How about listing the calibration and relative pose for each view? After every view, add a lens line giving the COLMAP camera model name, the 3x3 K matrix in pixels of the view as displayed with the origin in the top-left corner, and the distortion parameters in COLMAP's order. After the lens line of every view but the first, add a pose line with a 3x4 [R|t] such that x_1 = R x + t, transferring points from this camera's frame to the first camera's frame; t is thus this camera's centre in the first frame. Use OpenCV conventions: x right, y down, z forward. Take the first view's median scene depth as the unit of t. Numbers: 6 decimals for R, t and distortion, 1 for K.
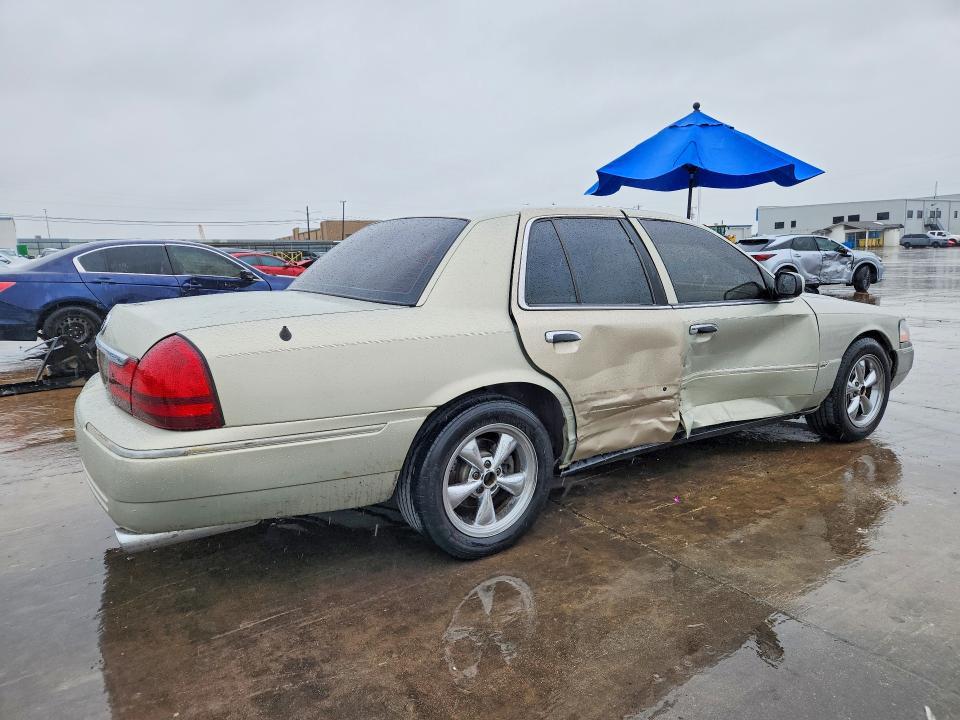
lens RADIAL K [[762.2, 0, 480.0], [0, 762.2, 360.0], [0, 0, 1]] dist [0.052591, -0.003709]
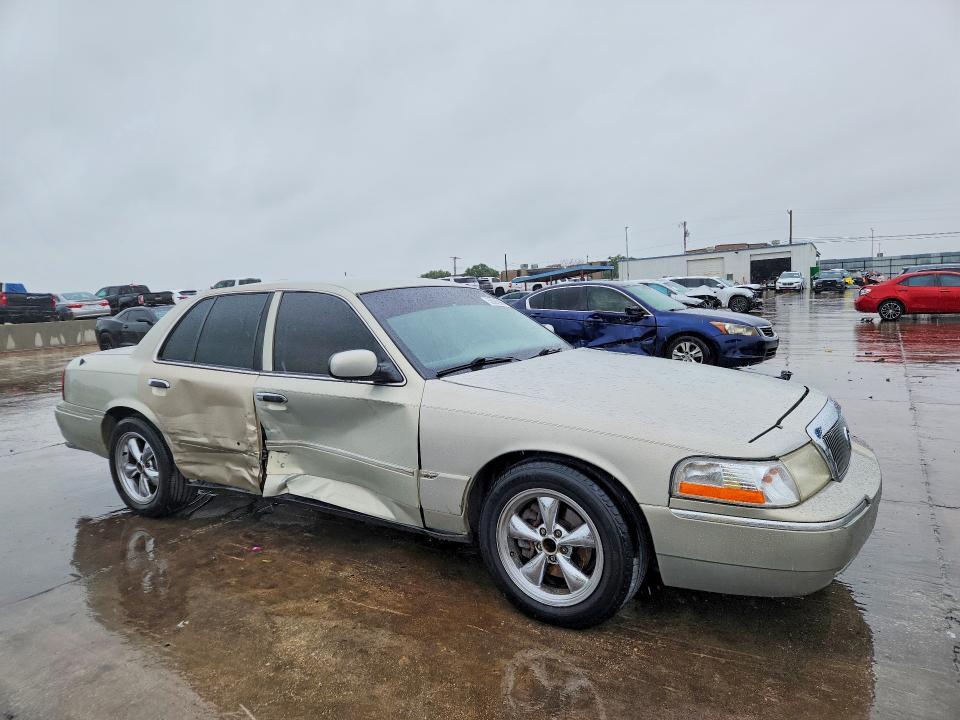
lens RADIAL K [[762.2, 0, 480.0], [0, 762.2, 360.0], [0, 0, 1]] dist [0.052591, -0.003709]
pose [[0.233052, 0.087950, -0.968479, 1.357619], [-0.087902, 0.993730, 0.069091, -0.187895], [0.968483, 0.069029, 0.239322, 1.020662]]
